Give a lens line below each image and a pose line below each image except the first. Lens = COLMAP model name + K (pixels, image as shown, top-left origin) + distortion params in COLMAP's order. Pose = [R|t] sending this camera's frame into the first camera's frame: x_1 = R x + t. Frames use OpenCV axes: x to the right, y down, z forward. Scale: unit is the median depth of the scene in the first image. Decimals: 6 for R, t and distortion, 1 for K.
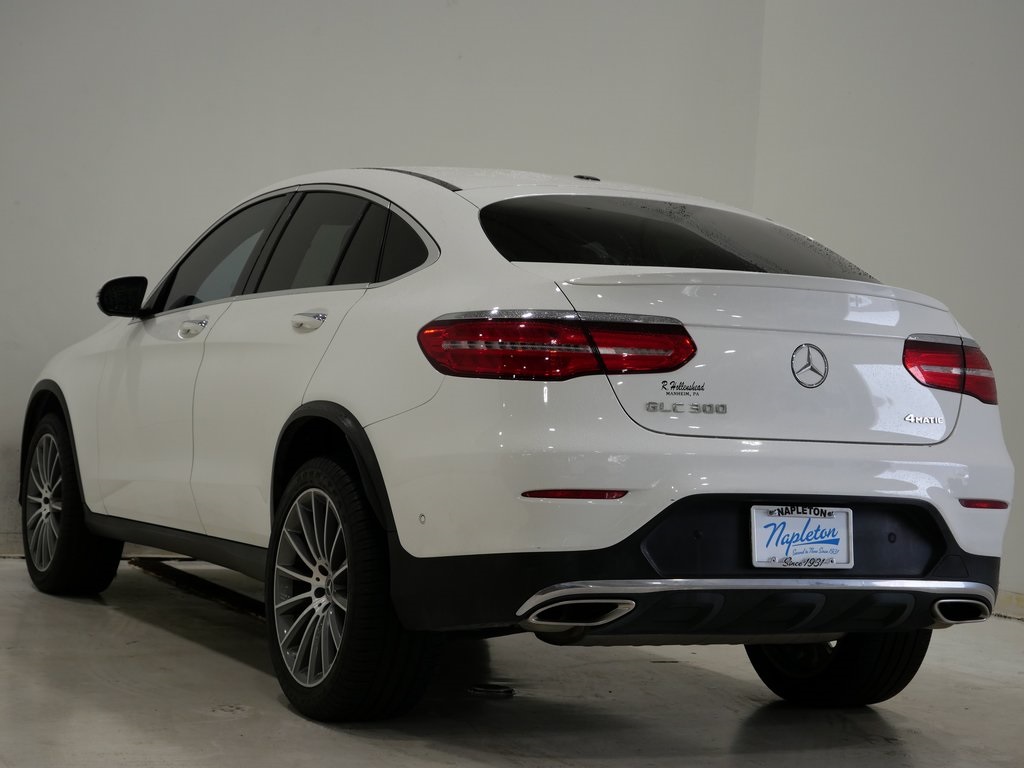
lens RADIAL K [[2180.8, 0, 512.7], [0, 2180.8, 385.2], [0, 0, 1]] dist [-0.047052, 0.000000]
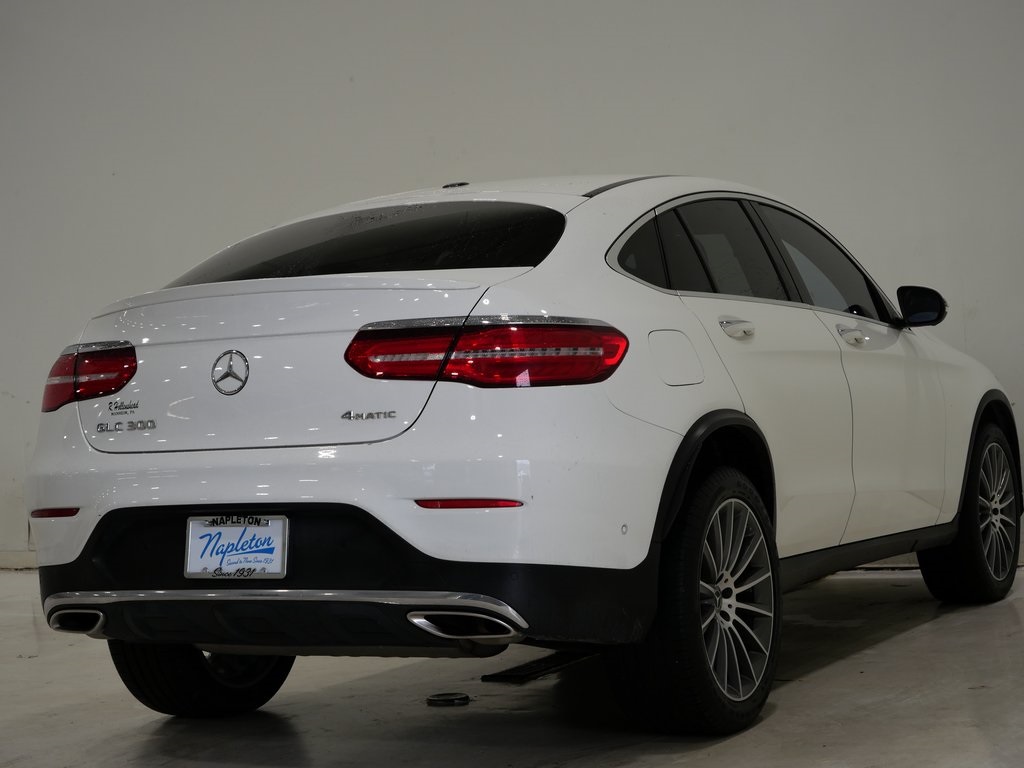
lens RADIAL K [[2192.9, 0, 511.4], [0, 2192.9, 381.3], [0, 0, 1]] dist [-0.175508, 0.000000]
pose [[0.571370, -0.084774, -0.816302, 1.021002], [0.079139, 0.995707, -0.048012, 0.052843], [0.816868, -0.037168, 0.575626, 0.540774]]
